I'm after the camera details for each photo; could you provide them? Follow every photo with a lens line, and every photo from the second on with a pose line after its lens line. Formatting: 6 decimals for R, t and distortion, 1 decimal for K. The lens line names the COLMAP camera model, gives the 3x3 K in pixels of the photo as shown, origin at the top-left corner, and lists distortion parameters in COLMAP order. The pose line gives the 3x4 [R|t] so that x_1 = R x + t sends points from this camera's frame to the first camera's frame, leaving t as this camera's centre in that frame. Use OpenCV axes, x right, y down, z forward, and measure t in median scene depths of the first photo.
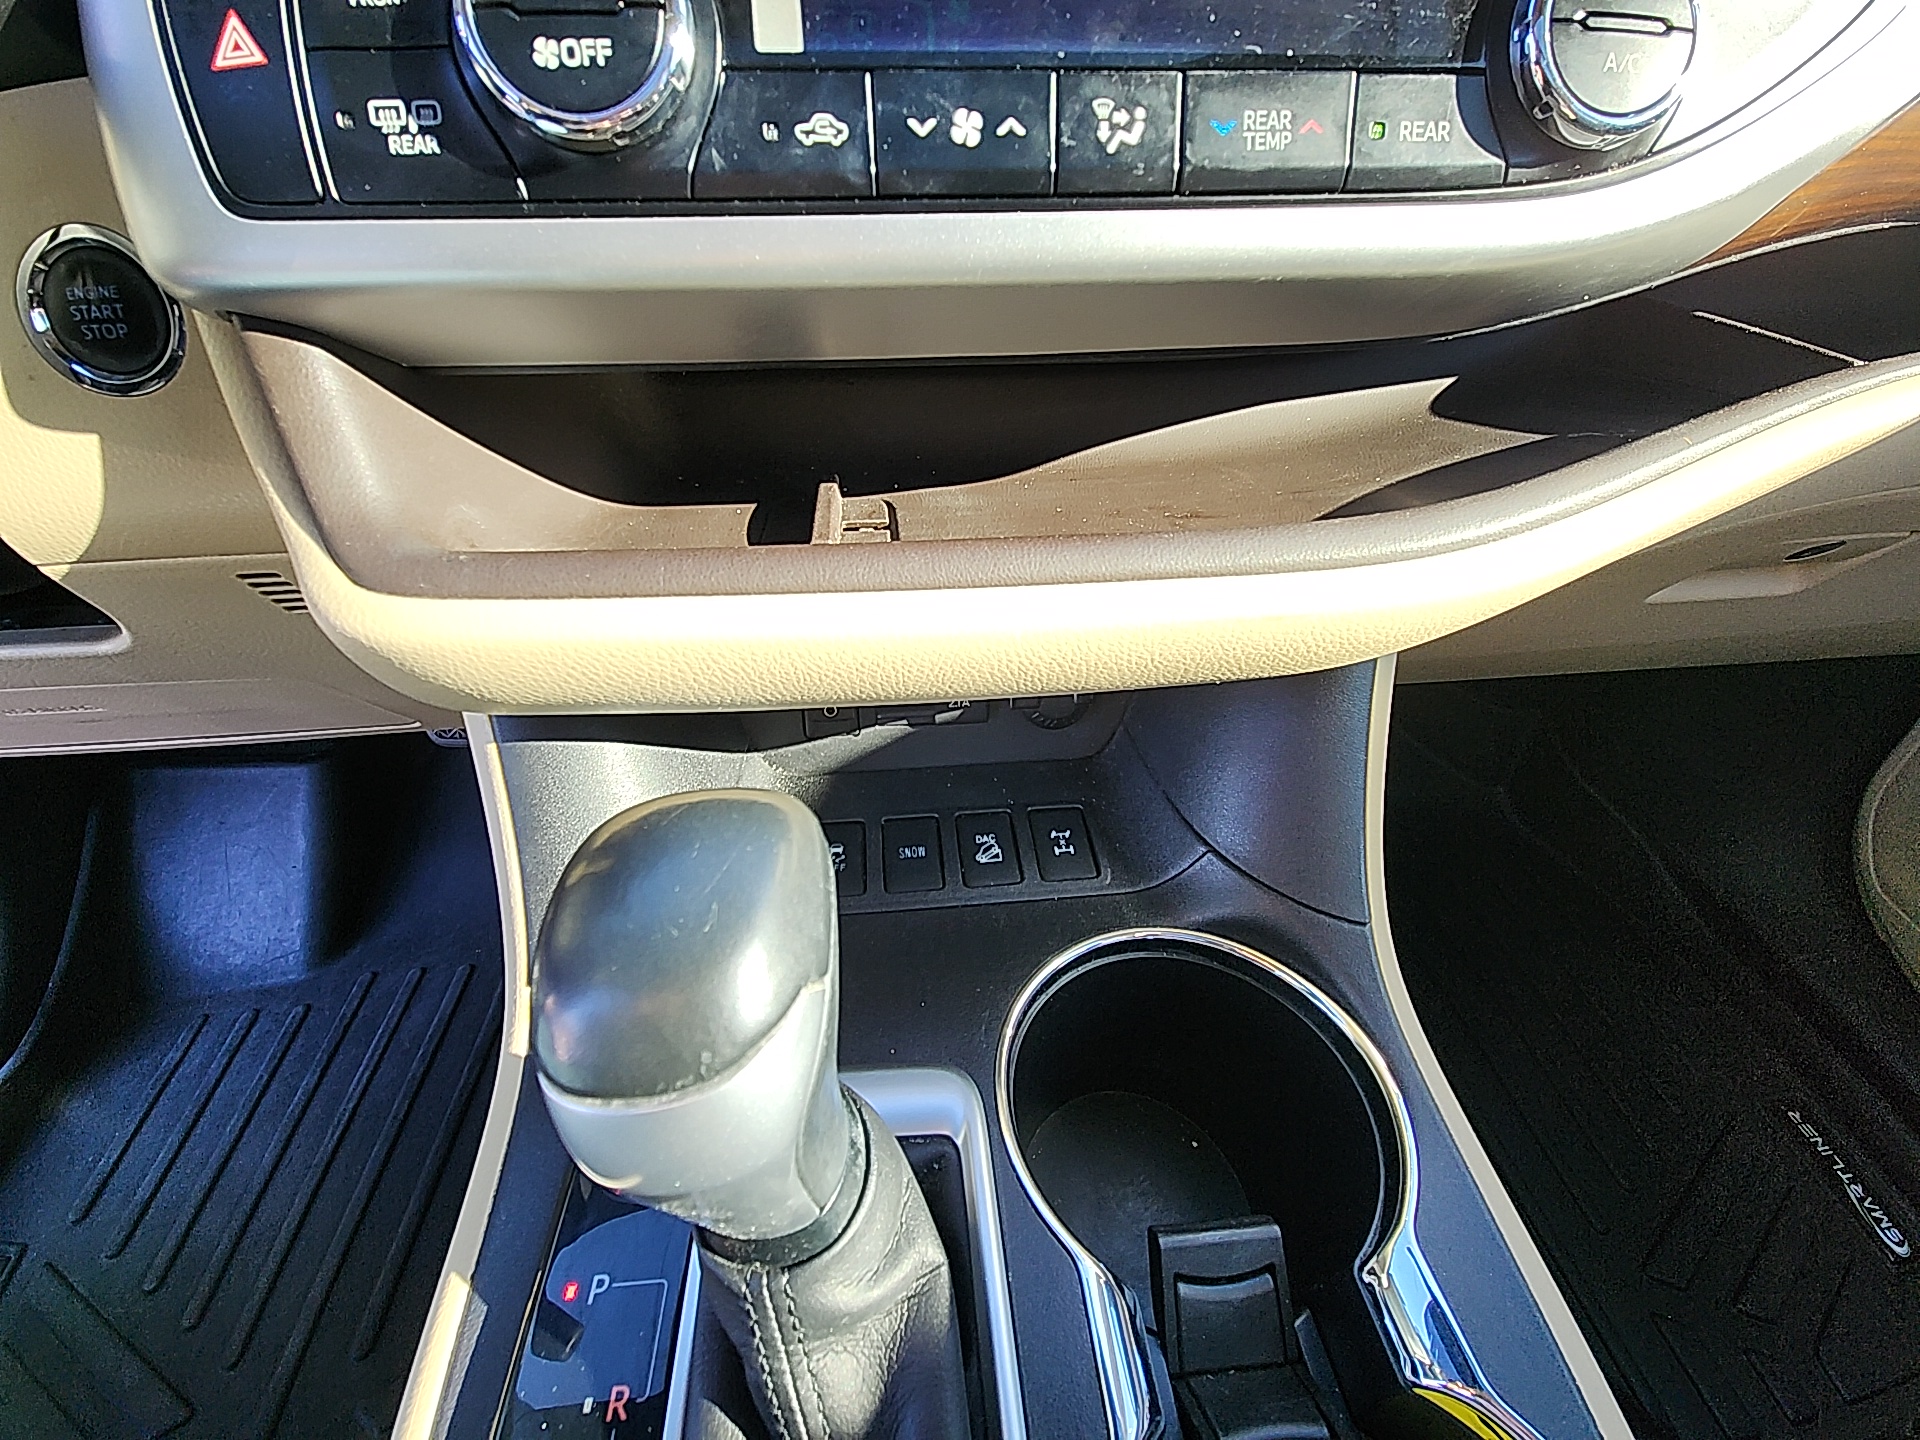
lens RADIAL K [[756.8, 0, 953.9], [0, 756.8, 700.4], [0, 0, 1]] dist [0.035013, -0.019576]
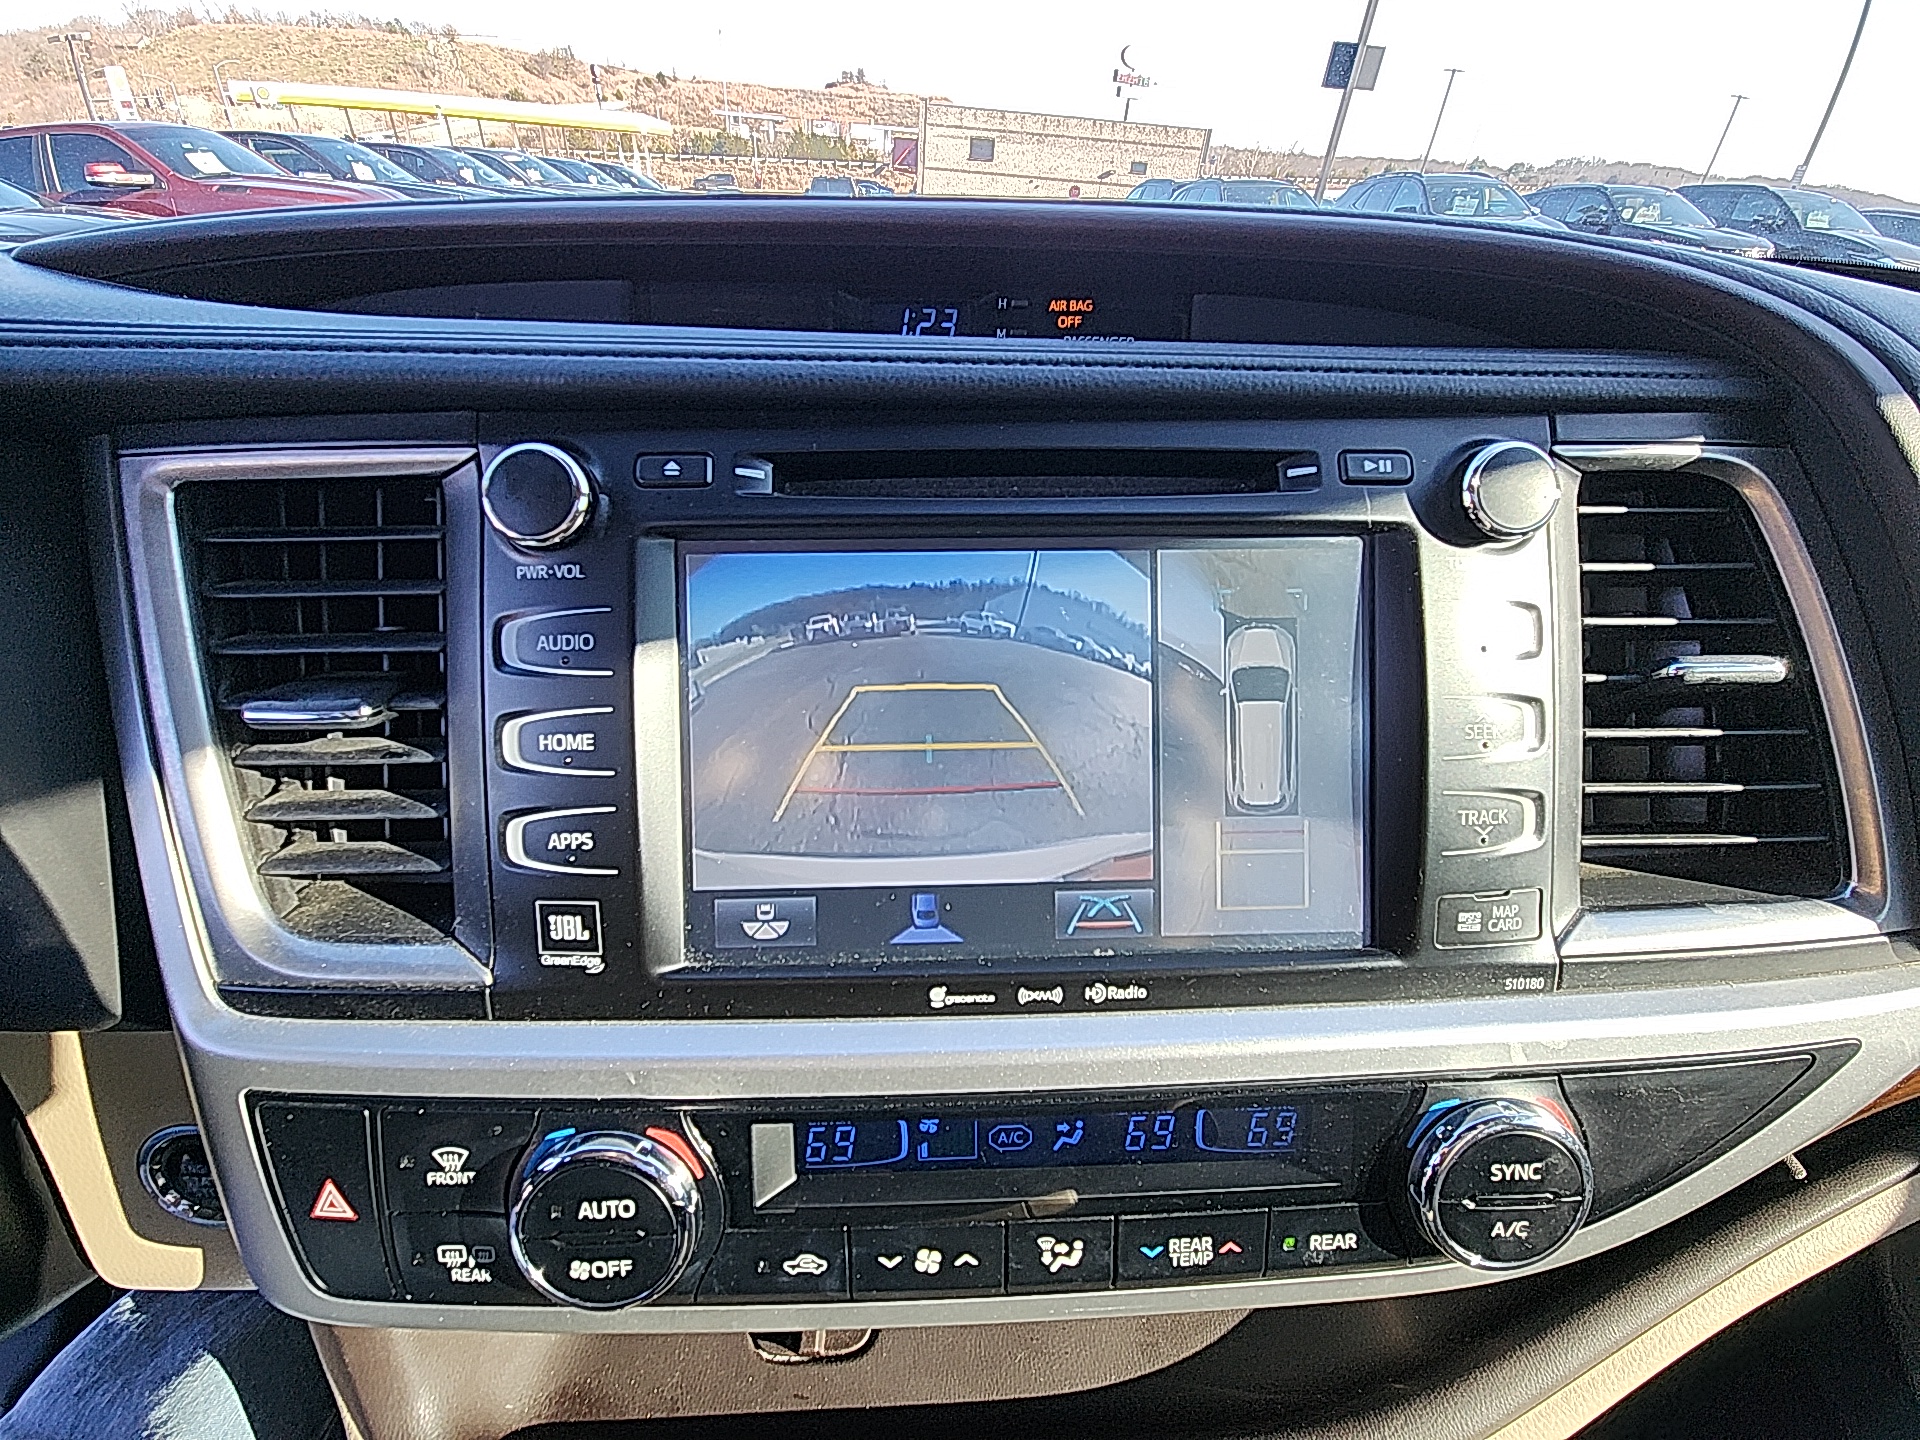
lens RADIAL K [[760.9, 0, 952.3], [0, 760.9, 697.2], [0, 0, 1]] dist [0.034008, -0.020440]
pose [[0.998140, 0.031825, -0.051992, 0.087913], [-0.036144, 0.995779, -0.084371, -1.515696], [0.049088, 0.086093, 0.995077, -0.248221]]
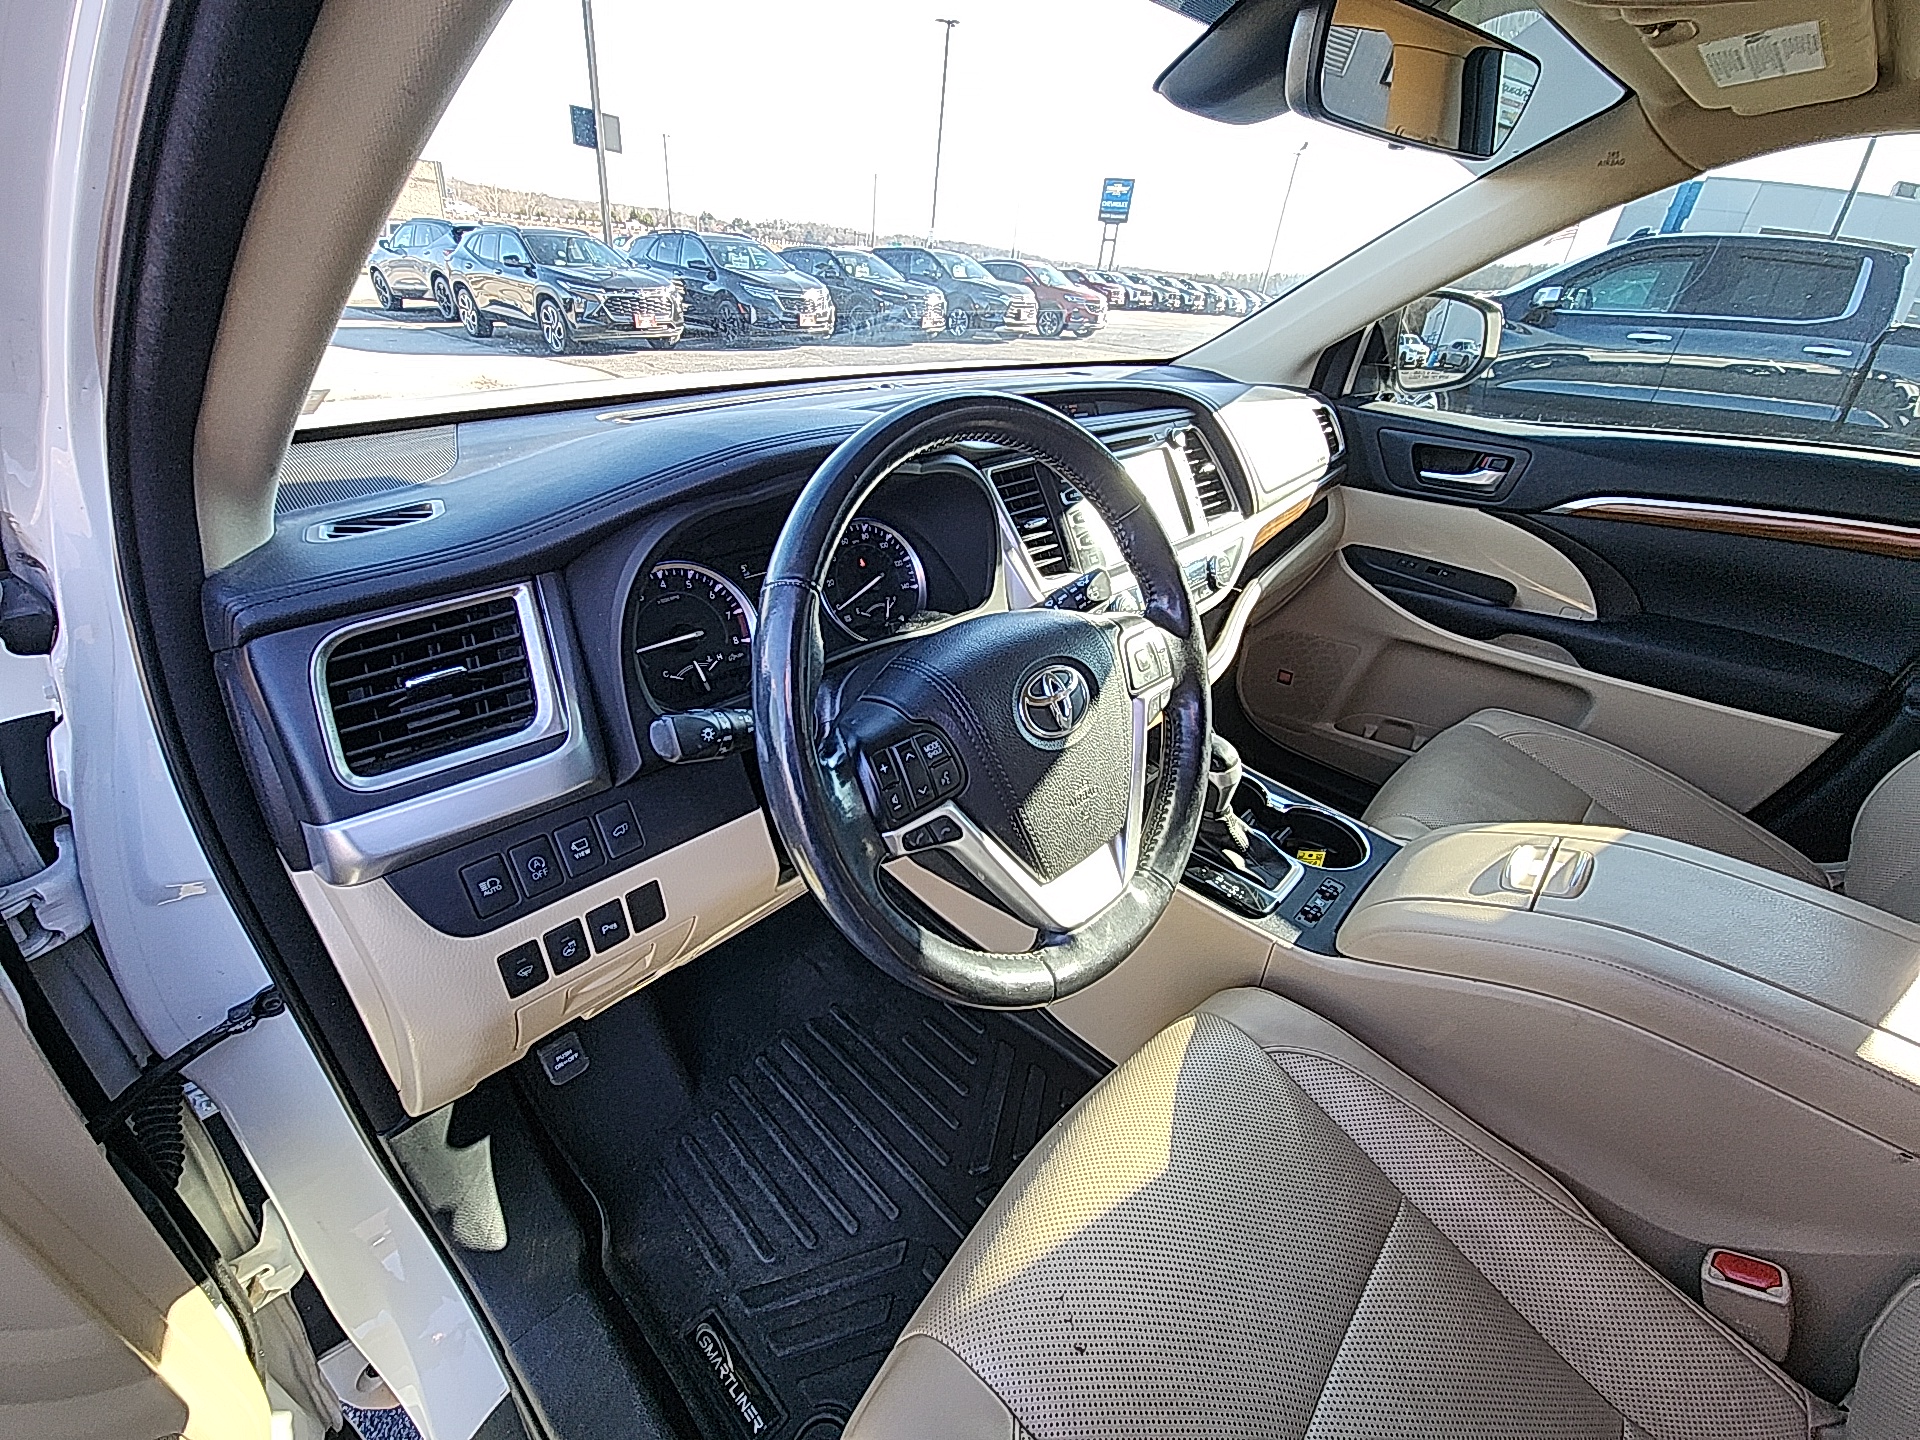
lens RADIAL K [[772.5, 0, 950.6], [0, 772.5, 703.2], [0, 0, 1]] dist [0.008016, -0.007763]
pose [[0.755976, -0.299267, 0.582185, -4.547921], [0.367087, 0.930185, 0.001486, -0.705396], [-0.541985, 0.212589, 0.813055, -2.531761]]
